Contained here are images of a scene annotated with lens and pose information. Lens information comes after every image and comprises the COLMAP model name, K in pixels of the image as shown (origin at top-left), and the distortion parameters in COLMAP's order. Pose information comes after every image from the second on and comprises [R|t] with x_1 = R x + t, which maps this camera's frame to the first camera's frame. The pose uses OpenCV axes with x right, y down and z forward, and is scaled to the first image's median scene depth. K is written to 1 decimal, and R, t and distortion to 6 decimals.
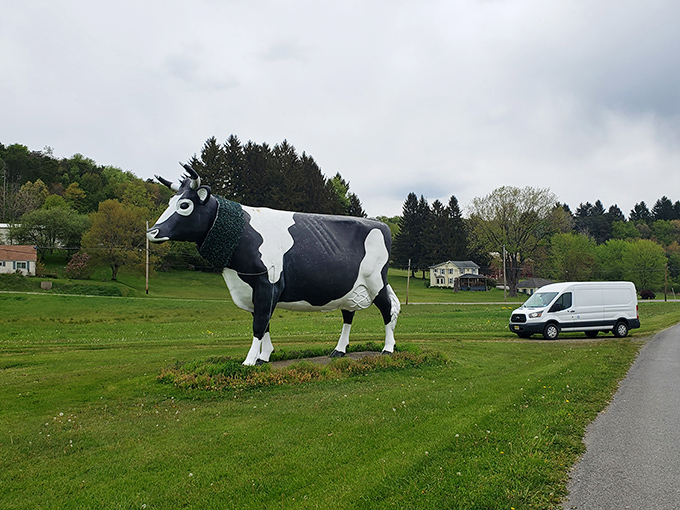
lens RADIAL K [[602.9, 0, 342.8], [0, 602.9, 260.1], [0, 0, 1]] dist [0.134758, -0.017298]
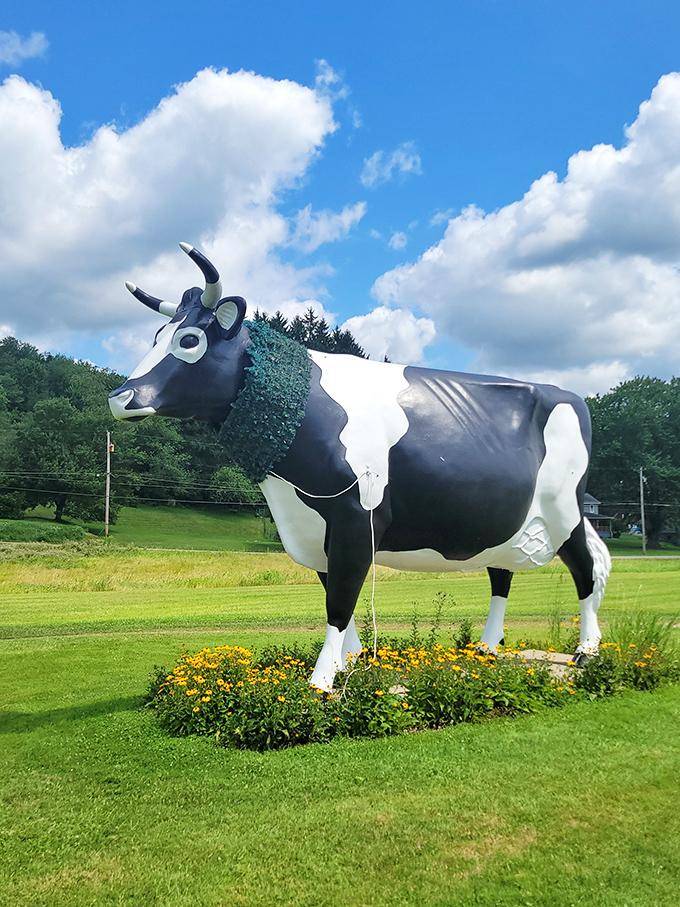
lens RADIAL K [[890.1, 0, 338.3], [0, 890.1, 447.1], [0, 0, 1]] dist [-0.005306, 0.000000]
pose [[0.998531, -0.001683, -0.054150, -0.092567], [-0.001136, 0.998648, -0.051974, 0.022863], [0.054164, 0.051959, 0.997179, 0.282292]]
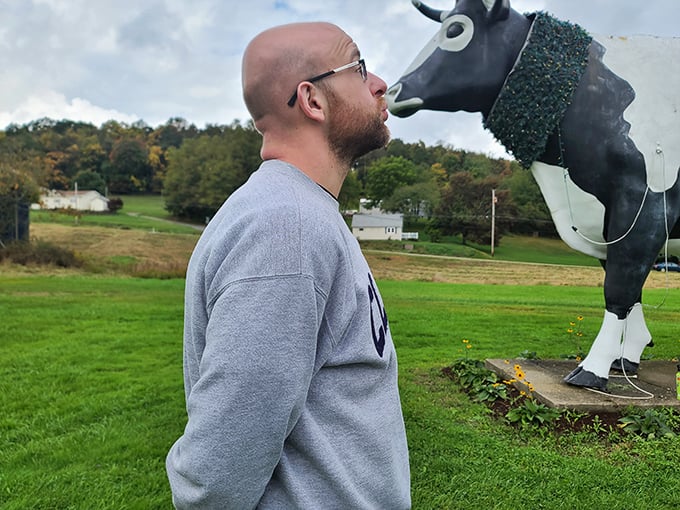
lens RADIAL K [[517.7, 0, 343.5], [0, 517.7, 256.7], [0, 0, 1]] dist [0.047145, -0.015856]
pose [[0.824309, 0.021328, -0.565738, -0.079653], [0.006327, 0.998881, 0.046877, 0.059464], [0.566104, -0.042221, 0.823252, 0.512018]]
